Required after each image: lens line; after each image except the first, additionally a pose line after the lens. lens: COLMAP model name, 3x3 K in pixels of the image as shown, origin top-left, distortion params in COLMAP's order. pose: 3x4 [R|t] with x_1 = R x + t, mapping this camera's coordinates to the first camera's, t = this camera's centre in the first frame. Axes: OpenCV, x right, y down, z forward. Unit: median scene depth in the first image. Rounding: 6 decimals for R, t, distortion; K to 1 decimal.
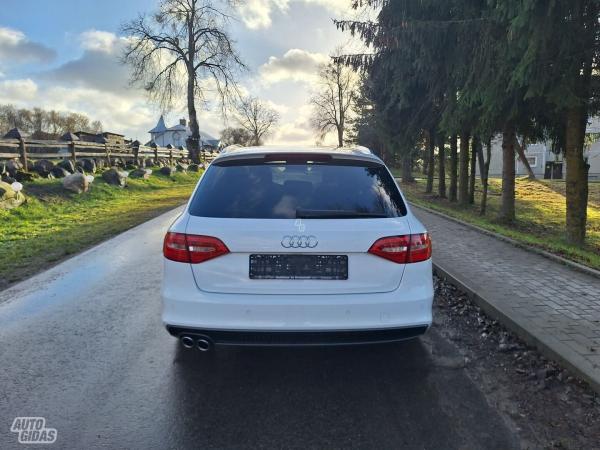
lens RADIAL K [[416.9, 0, 309.3], [0, 416.9, 224.4], [0, 0, 1]] dist [0.024405, -0.008004]
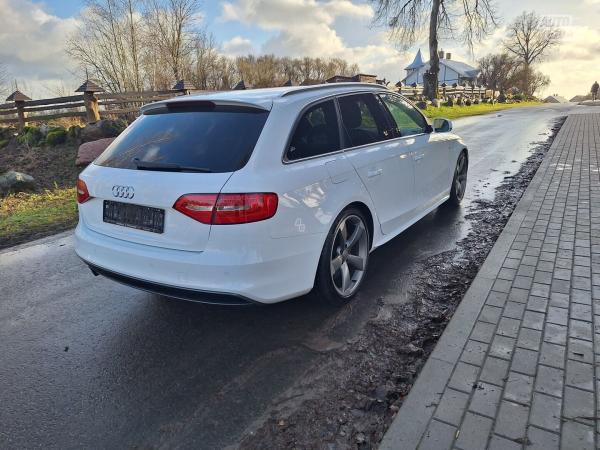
lens RADIAL K [[416.9, 0, 309.3], [0, 416.9, 224.4], [0, 0, 1]] dist [0.024405, -0.008004]
pose [[0.816683, 0.116798, -0.565143, 0.574087], [-0.033447, 0.987238, 0.155698, -0.034377], [0.576116, -0.108254, 0.810168, 0.242517]]
